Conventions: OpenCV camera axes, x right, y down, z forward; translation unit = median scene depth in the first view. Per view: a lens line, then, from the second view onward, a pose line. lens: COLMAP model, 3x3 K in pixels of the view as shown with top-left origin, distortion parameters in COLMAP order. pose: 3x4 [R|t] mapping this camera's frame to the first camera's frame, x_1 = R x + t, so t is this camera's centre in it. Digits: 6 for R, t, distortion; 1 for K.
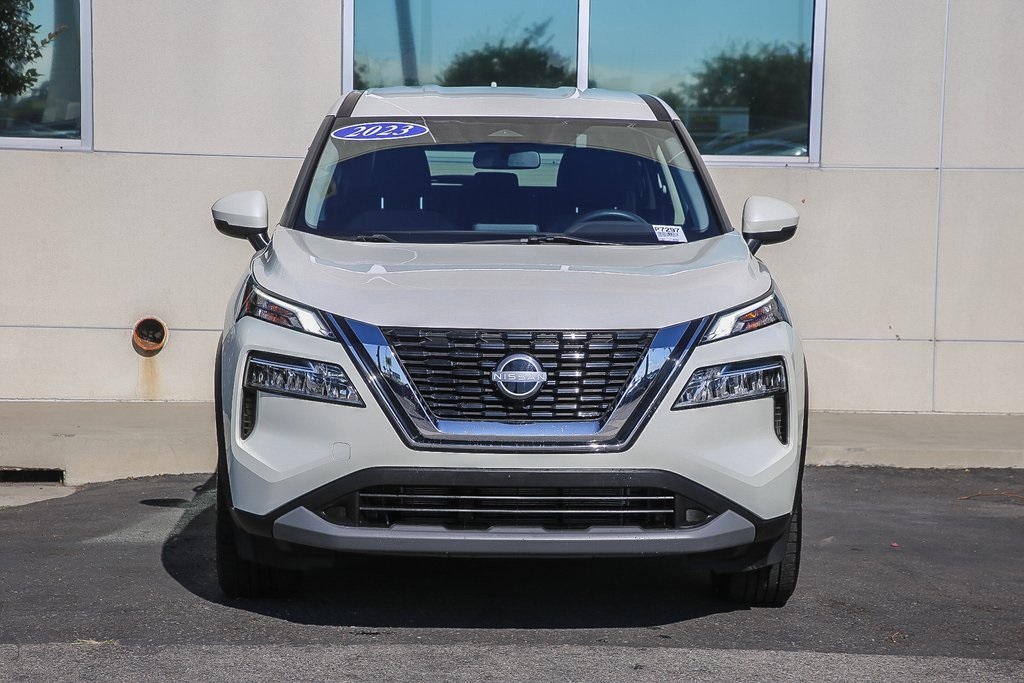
lens RADIAL K [[2592.7, 0, 509.1], [0, 2592.7, 343.2], [0, 0, 1]] dist [0.563125, 0.000000]
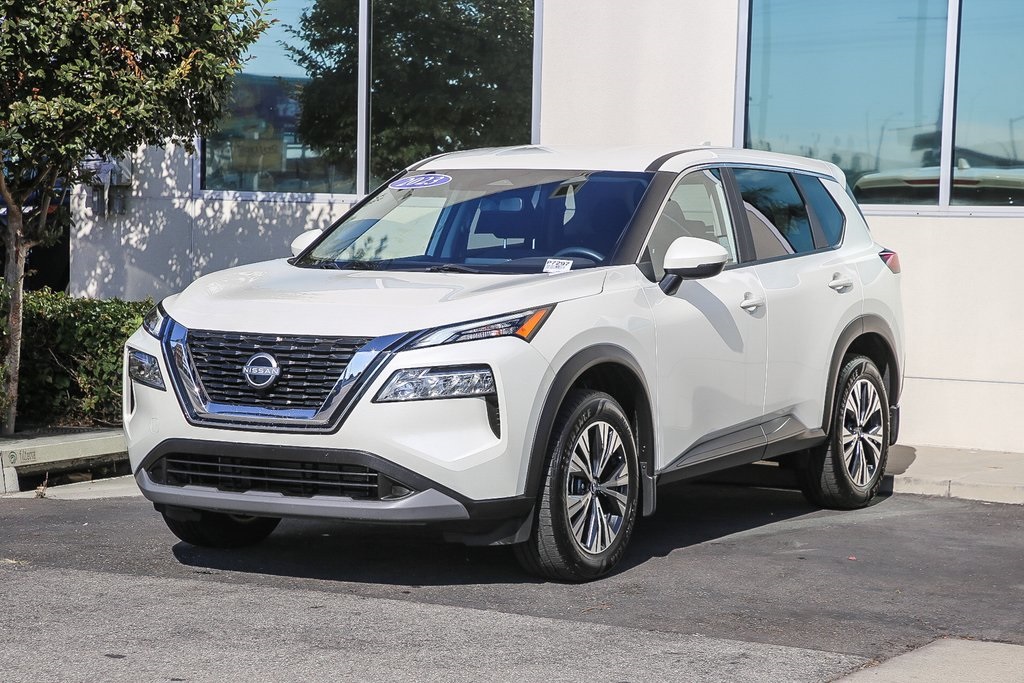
lens RADIAL K [[2592.7, 0, 512.0], [0, 2592.7, 343.1], [0, 0, 1]] dist [0.563125, 0.000000]
pose [[0.853655, 0.028359, -0.520067, 0.695225], [-0.043740, 0.998893, -0.017327, 0.014684], [0.518999, 0.037539, 0.853950, -0.012241]]
